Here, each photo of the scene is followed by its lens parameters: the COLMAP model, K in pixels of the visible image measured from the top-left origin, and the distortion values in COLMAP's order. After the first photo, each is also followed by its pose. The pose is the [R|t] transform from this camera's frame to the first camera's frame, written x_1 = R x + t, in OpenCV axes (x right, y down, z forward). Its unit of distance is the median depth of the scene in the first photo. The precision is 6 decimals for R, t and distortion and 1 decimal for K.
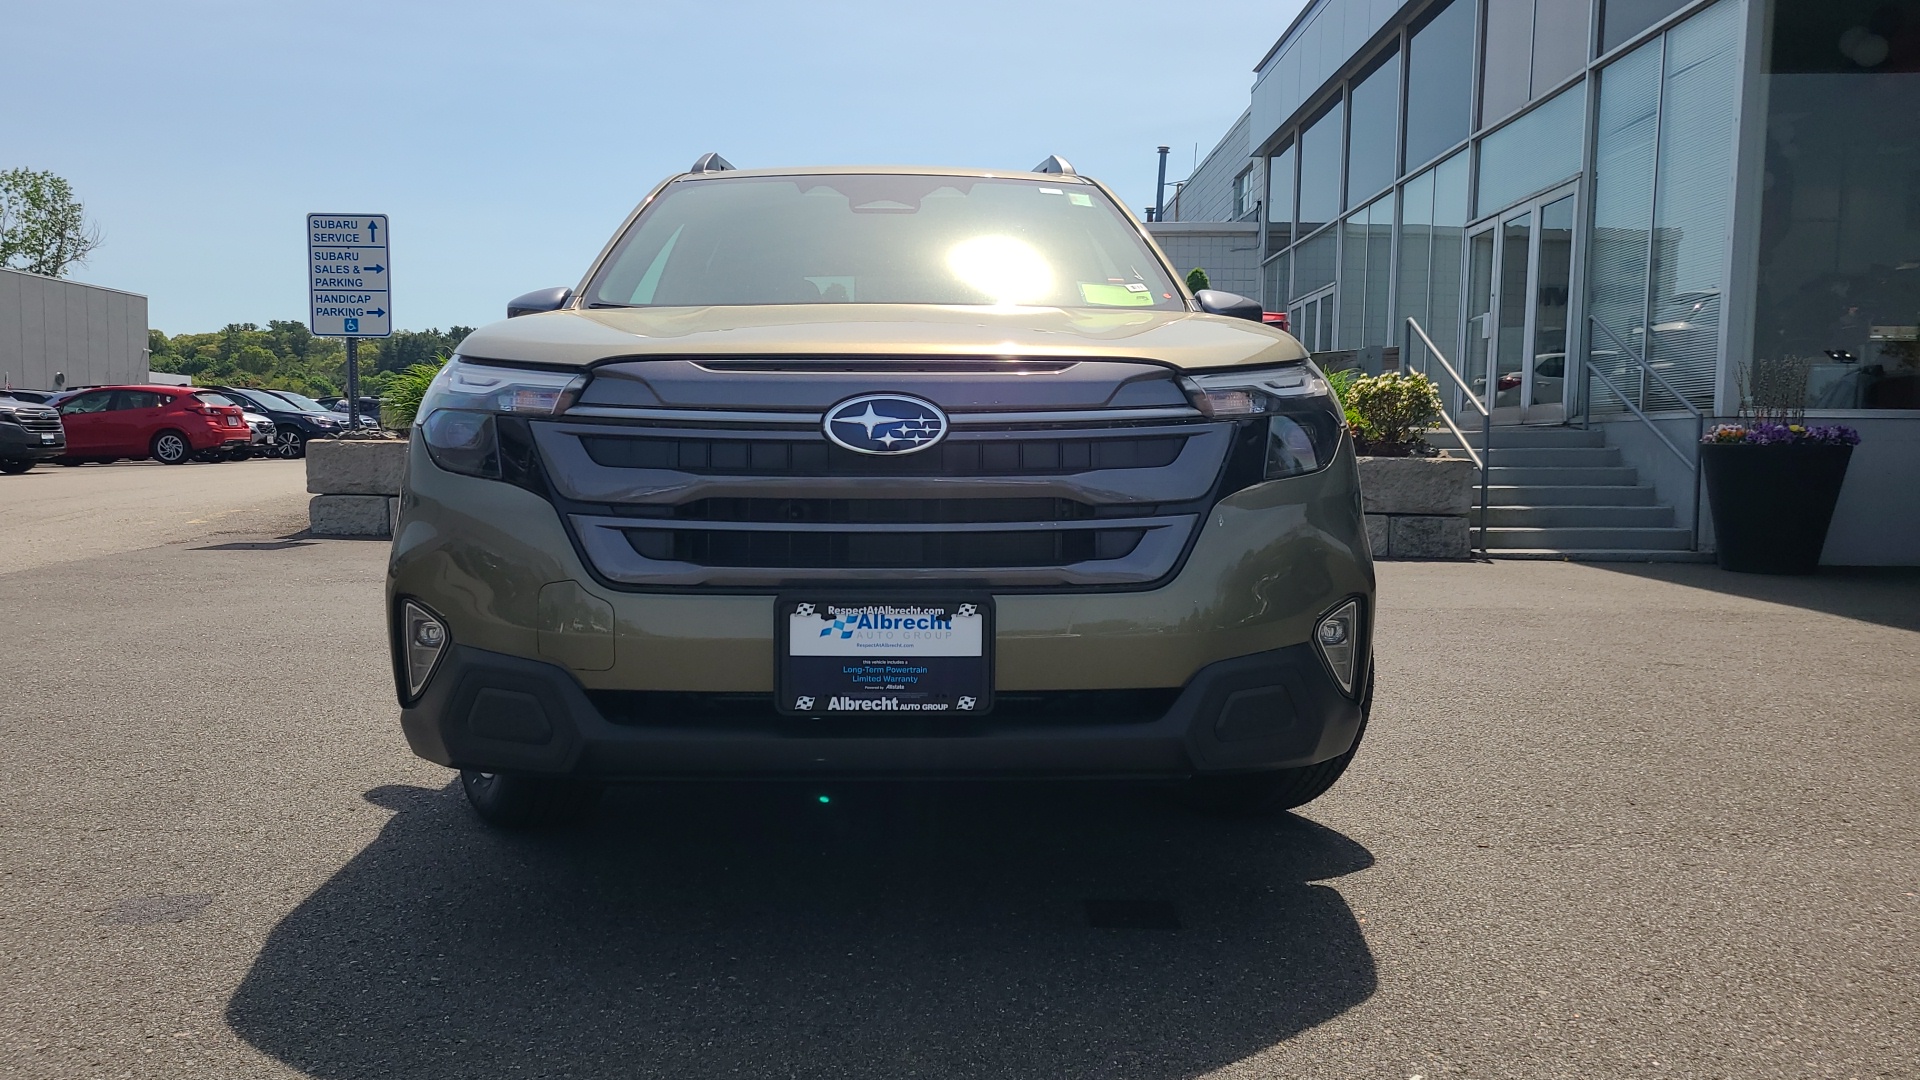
lens RADIAL K [[1433.5, 0, 929.1], [0, 1433.5, 545.2], [0, 0, 1]] dist [0.047212, -0.008046]
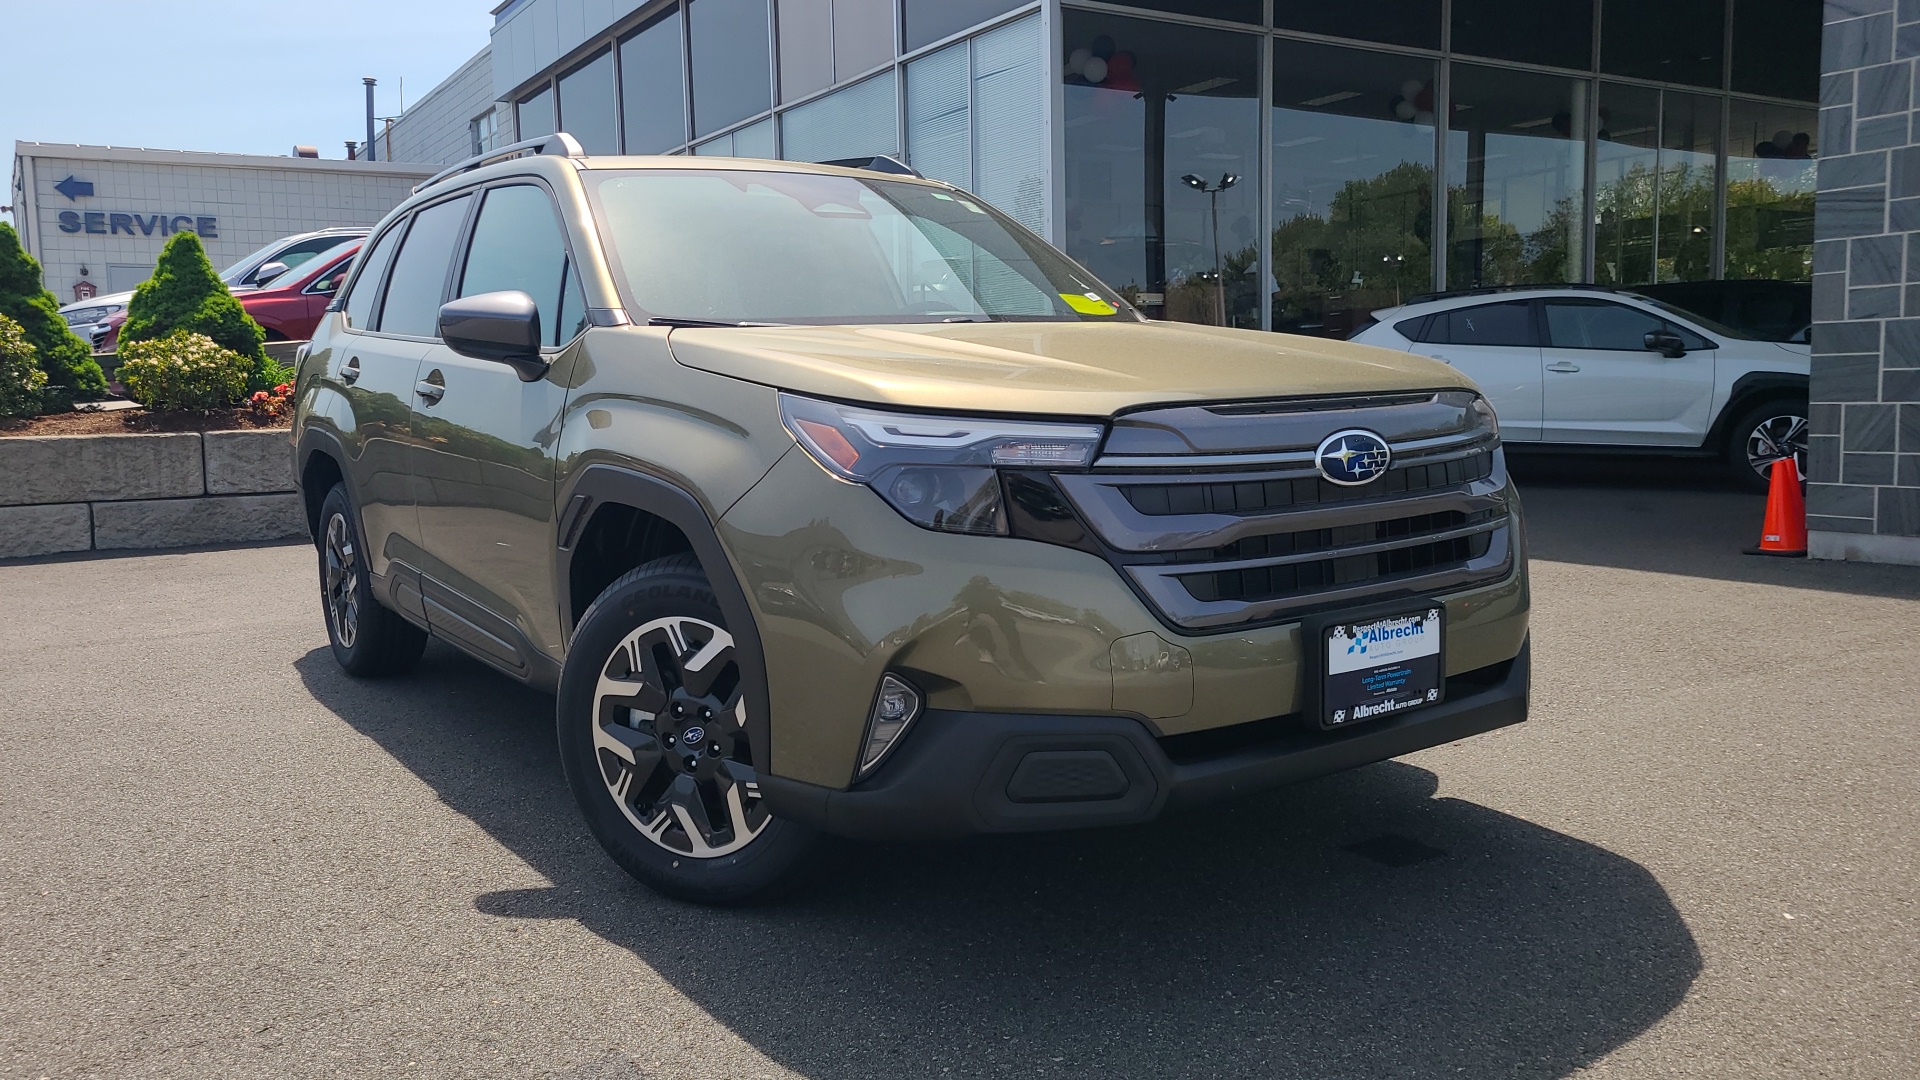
lens RADIAL K [[1426.0, 0, 917.9], [0, 1426.0, 515.6], [0, 0, 1]] dist [0.044020, -0.003387]
pose [[0.842081, -0.084500, 0.532691, -0.902325], [0.072773, 0.996420, 0.043022, -0.110428], [-0.534420, 0.002538, 0.845215, 0.239175]]
